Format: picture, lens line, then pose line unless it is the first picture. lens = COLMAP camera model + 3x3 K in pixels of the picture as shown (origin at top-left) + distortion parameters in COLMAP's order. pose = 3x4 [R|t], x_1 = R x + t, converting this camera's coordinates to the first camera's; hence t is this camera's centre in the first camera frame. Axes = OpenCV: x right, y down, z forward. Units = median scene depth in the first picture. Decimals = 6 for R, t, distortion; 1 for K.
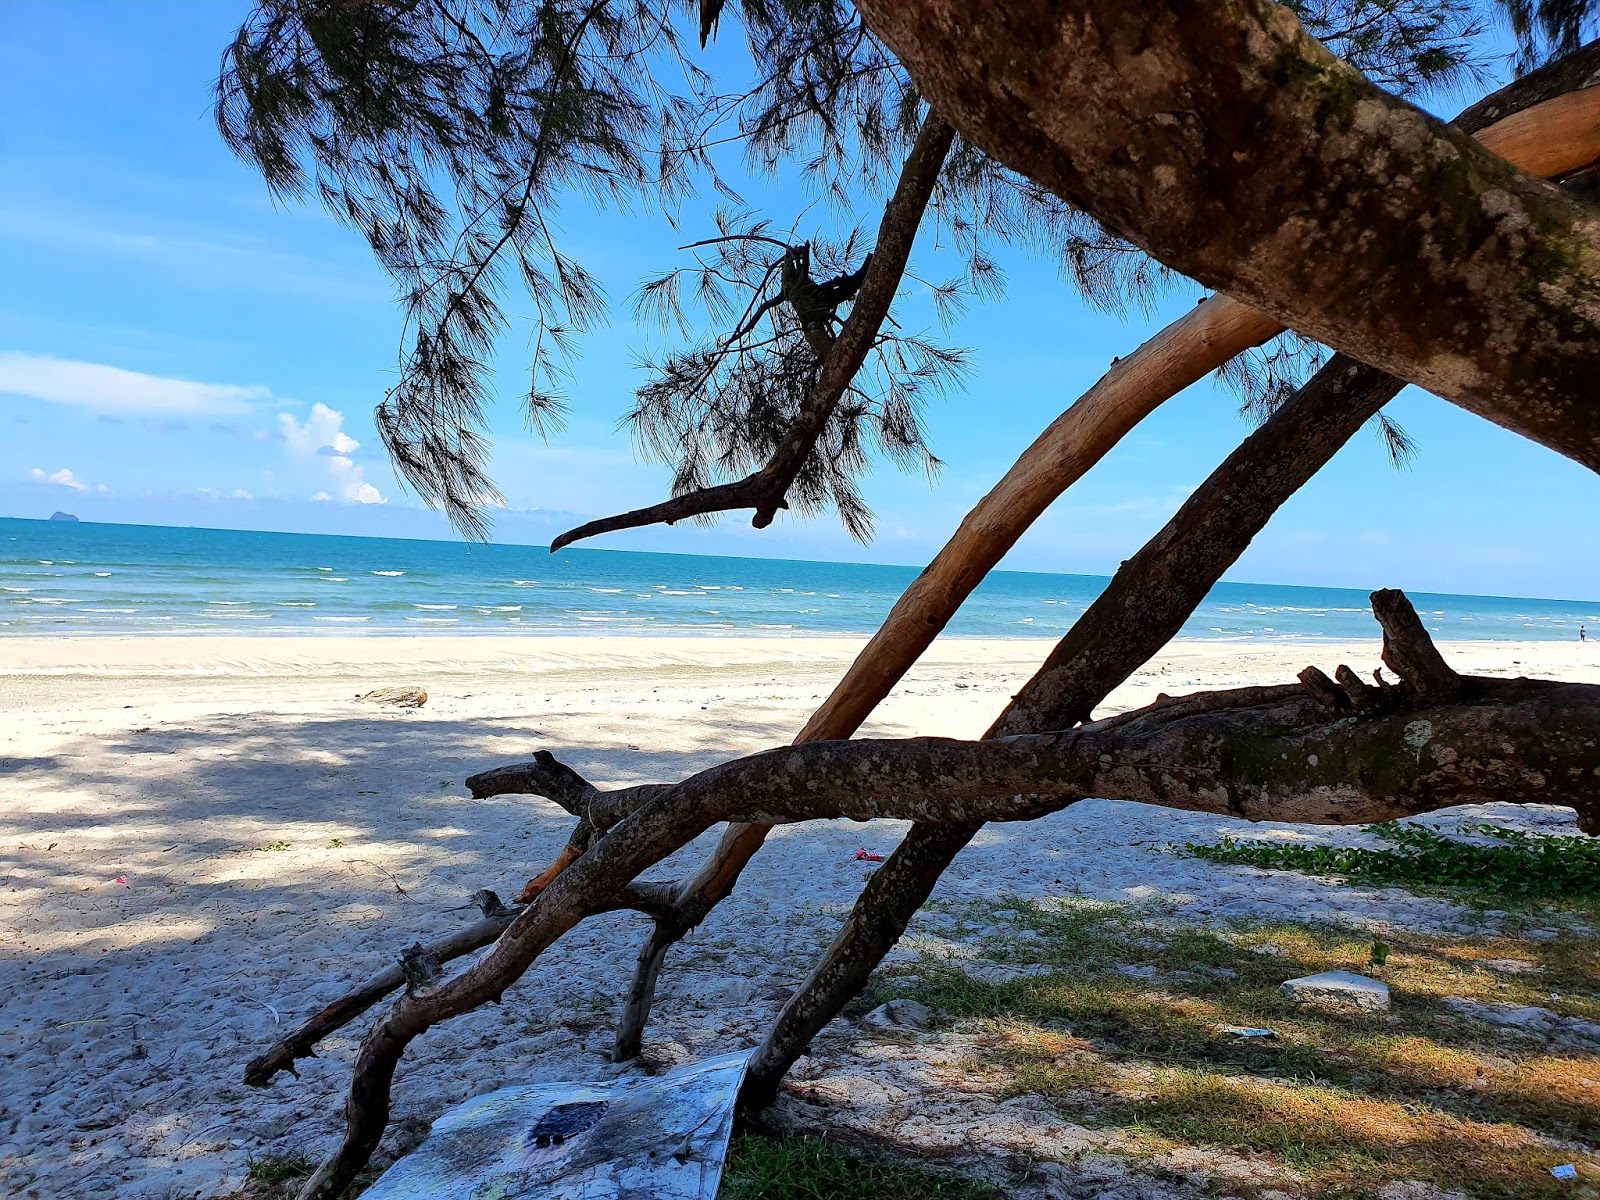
lens RADIAL K [[1185.7, 0, 800.2], [0, 1185.7, 608.1], [0, 0, 1]] dist [-0.001315, -0.008158]
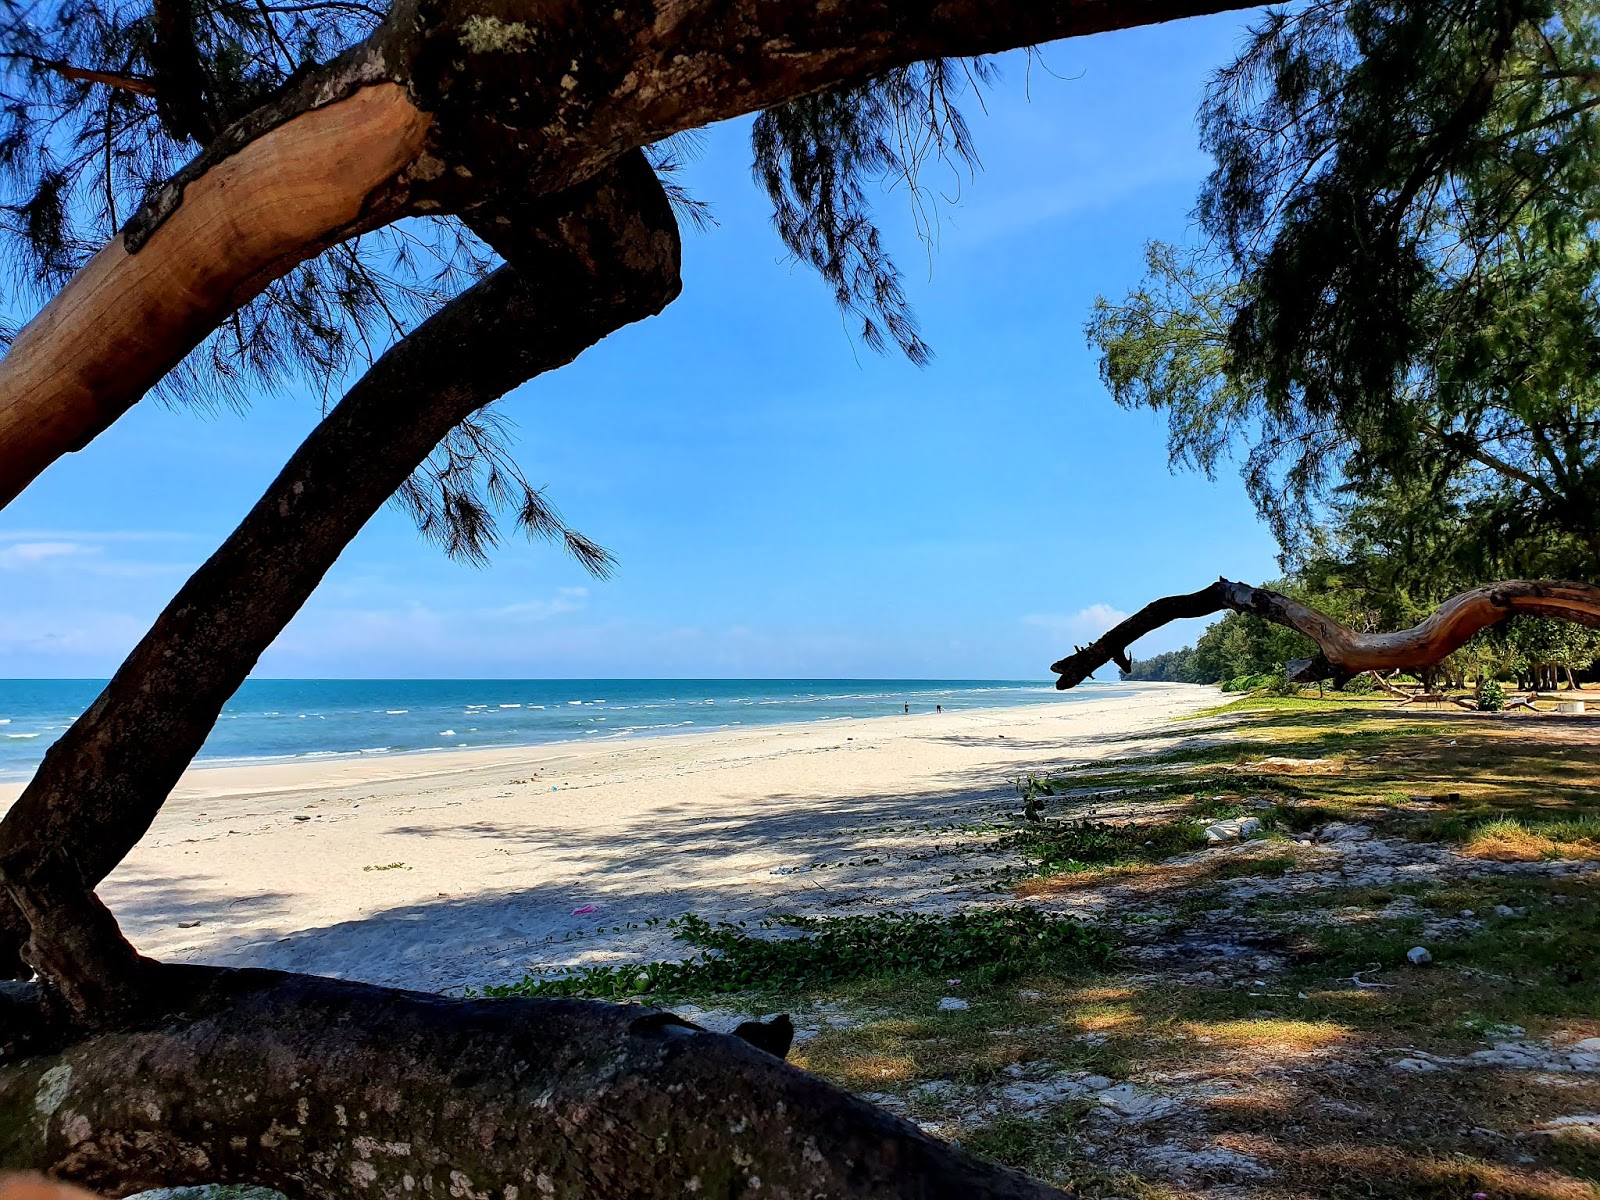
lens RADIAL K [[1185.7, 0, 791.8], [0, 1185.7, 595.6], [0, 0, 1]] dist [-0.001315, -0.008158]
pose [[0.885236, -0.019063, 0.464751, 0.374672], [0.063184, 0.994827, -0.079544, -0.047474], [-0.460831, 0.099780, 0.881861, 0.173812]]
